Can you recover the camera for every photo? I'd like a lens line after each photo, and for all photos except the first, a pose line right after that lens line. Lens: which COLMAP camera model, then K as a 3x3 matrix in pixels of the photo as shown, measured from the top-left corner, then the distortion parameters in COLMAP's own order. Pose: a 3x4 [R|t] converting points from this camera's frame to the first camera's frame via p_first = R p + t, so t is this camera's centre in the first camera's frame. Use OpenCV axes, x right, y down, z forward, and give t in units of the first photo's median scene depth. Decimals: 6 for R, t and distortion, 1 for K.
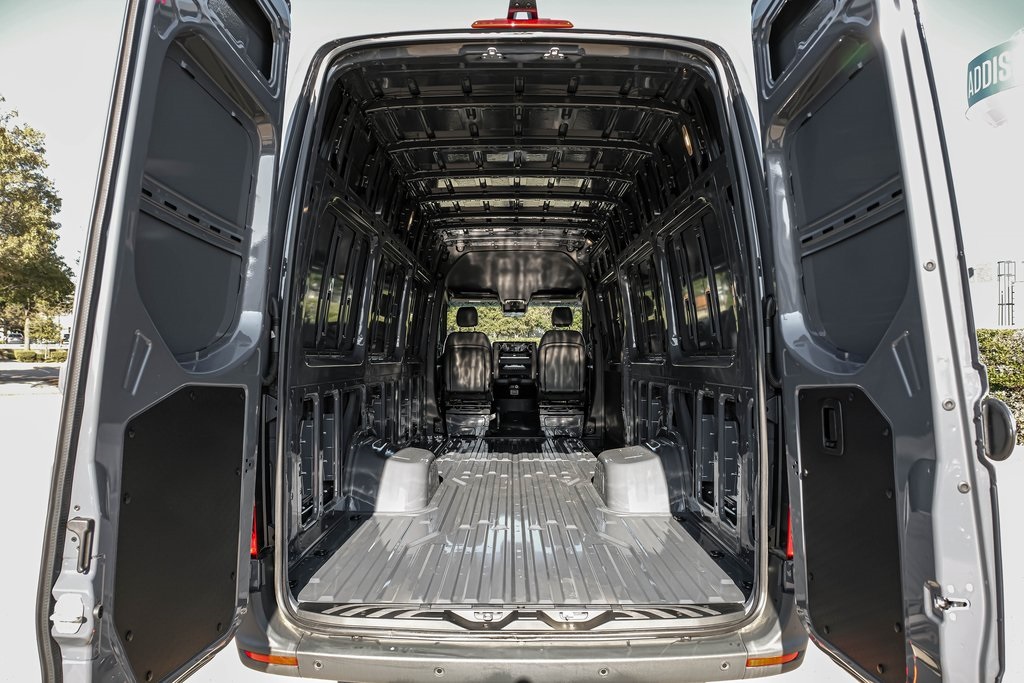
lens RADIAL K [[704.8, 0, 537.2], [0, 704.8, 355.1], [0, 0, 1]] dist [-0.042904, -0.000664]
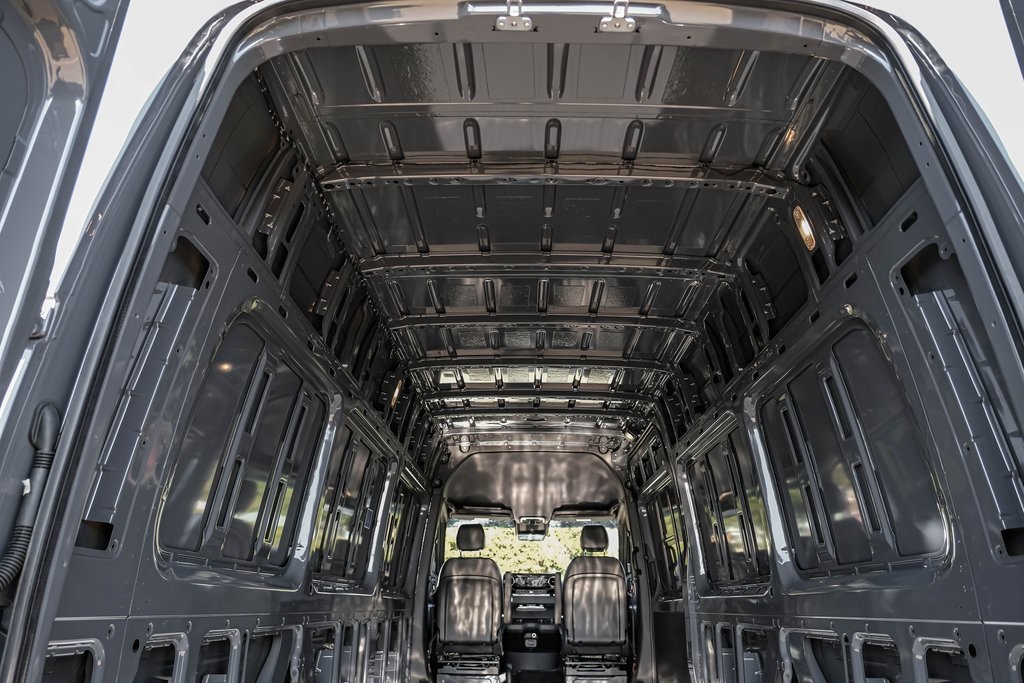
lens RADIAL K [[704.8, 0, 537.2], [0, 704.8, 355.1], [0, 0, 1]] dist [-0.042904, -0.000664]
pose [[0.999875, -0.002760, -0.015540, -0.014597], [-0.002617, 0.941977, -0.335666, 0.015019], [0.015565, 0.335665, 0.941853, 0.212520]]
